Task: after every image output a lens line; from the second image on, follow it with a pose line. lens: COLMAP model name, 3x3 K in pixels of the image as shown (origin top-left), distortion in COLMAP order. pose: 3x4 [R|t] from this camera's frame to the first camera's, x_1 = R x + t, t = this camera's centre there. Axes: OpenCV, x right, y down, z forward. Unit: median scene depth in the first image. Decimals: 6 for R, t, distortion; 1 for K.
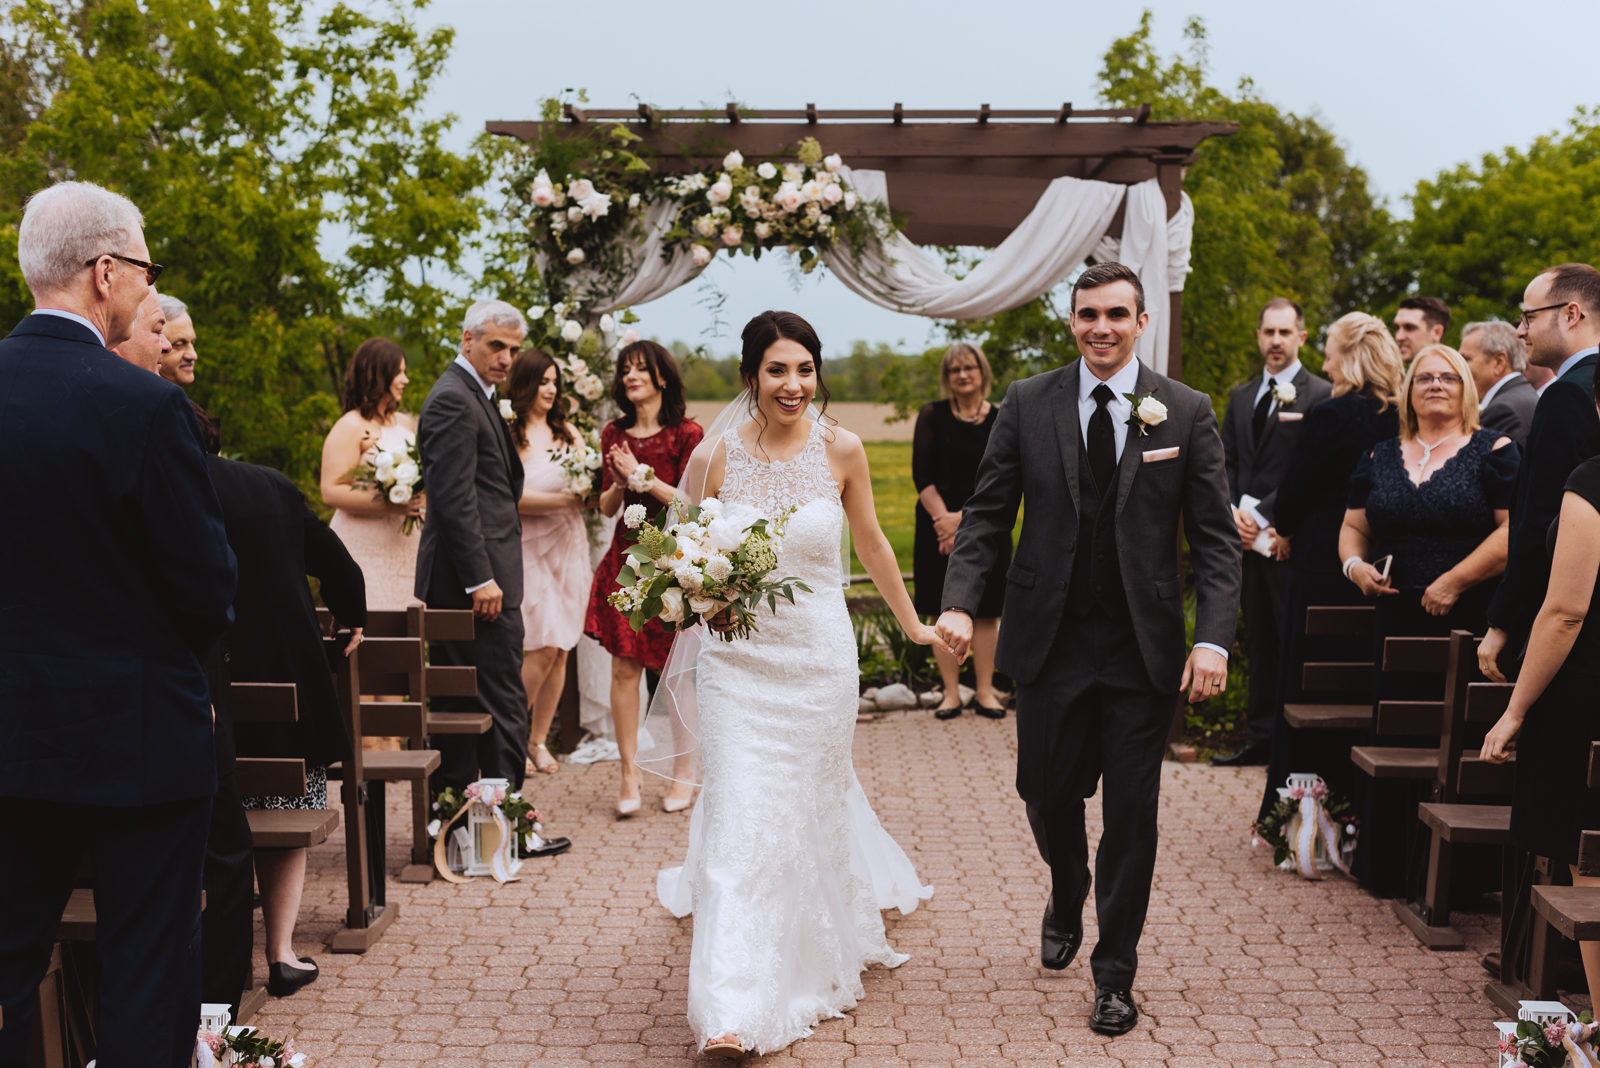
lens RADIAL K [[2196.3, 0, 800.0], [0, 2196.3, 534.0], [0, 0, 1]] dist [-0.031822, 0.779702]
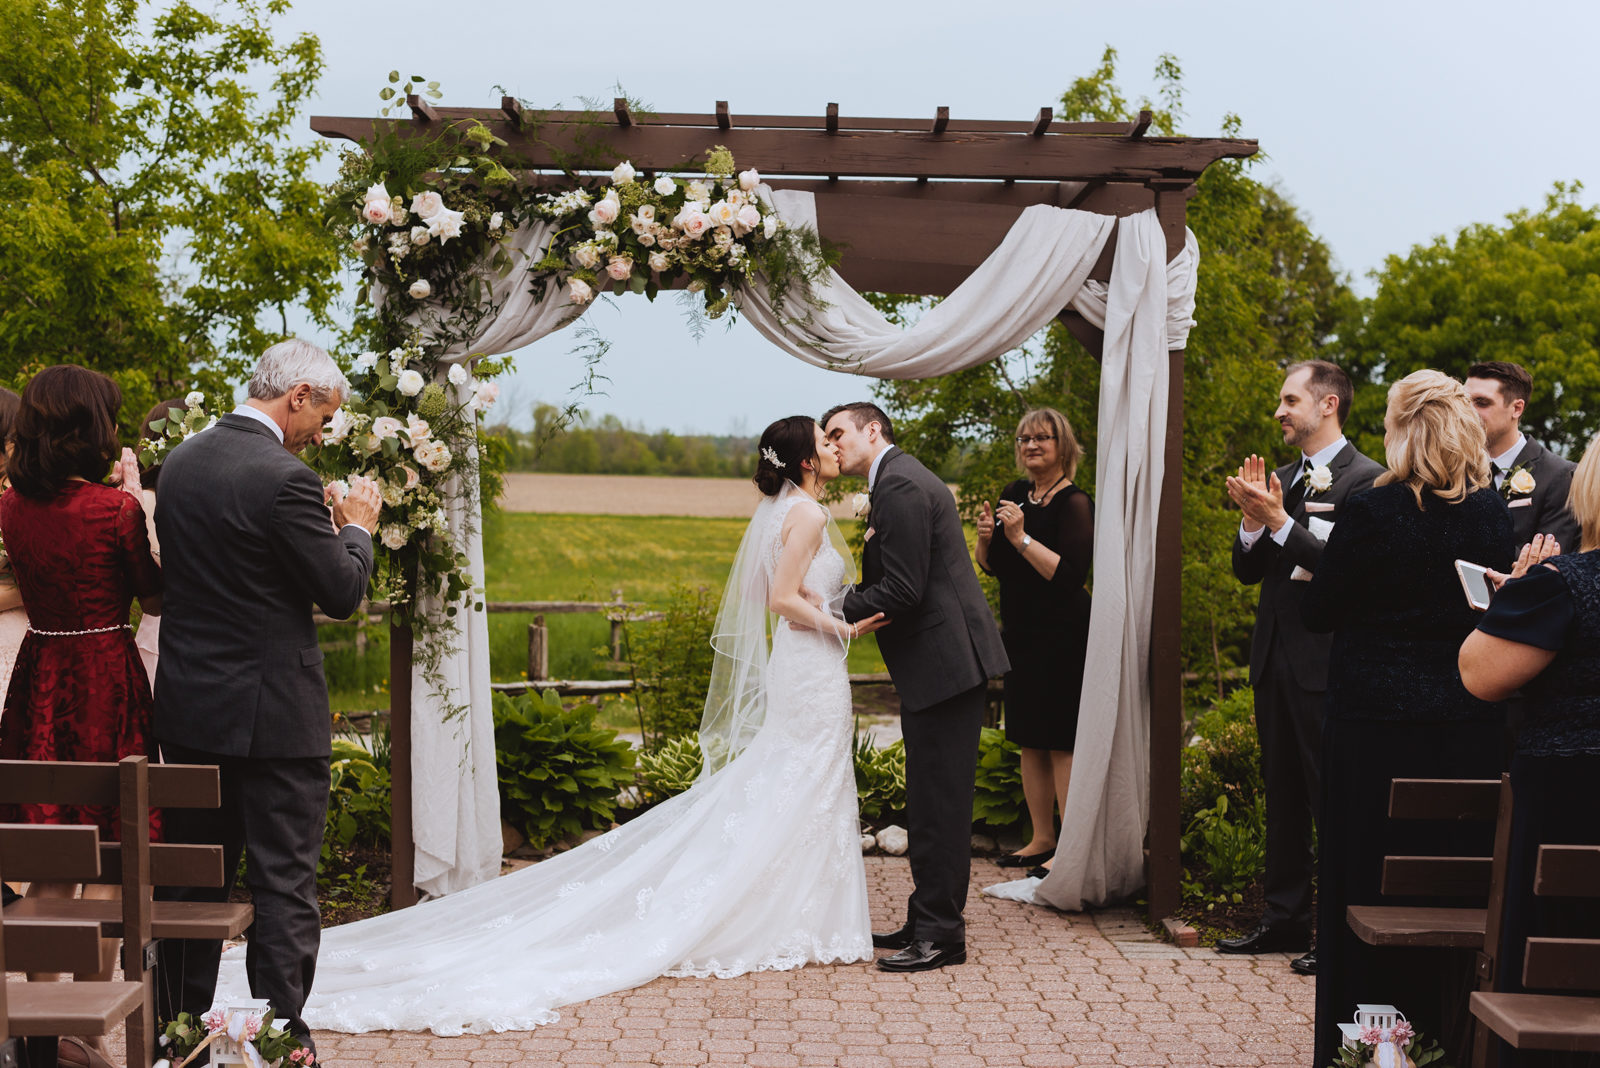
lens RADIAL K [[2196.3, 0, 800.0], [0, 2196.3, 534.0], [0, 0, 1]] dist [-0.031822, 0.779702]
pose [[0.999356, 0.017750, 0.031196, 0.010825], [-0.016648, 0.999240, -0.035239, -0.013286], [-0.031798, 0.034697, 0.998892, 0.210975]]
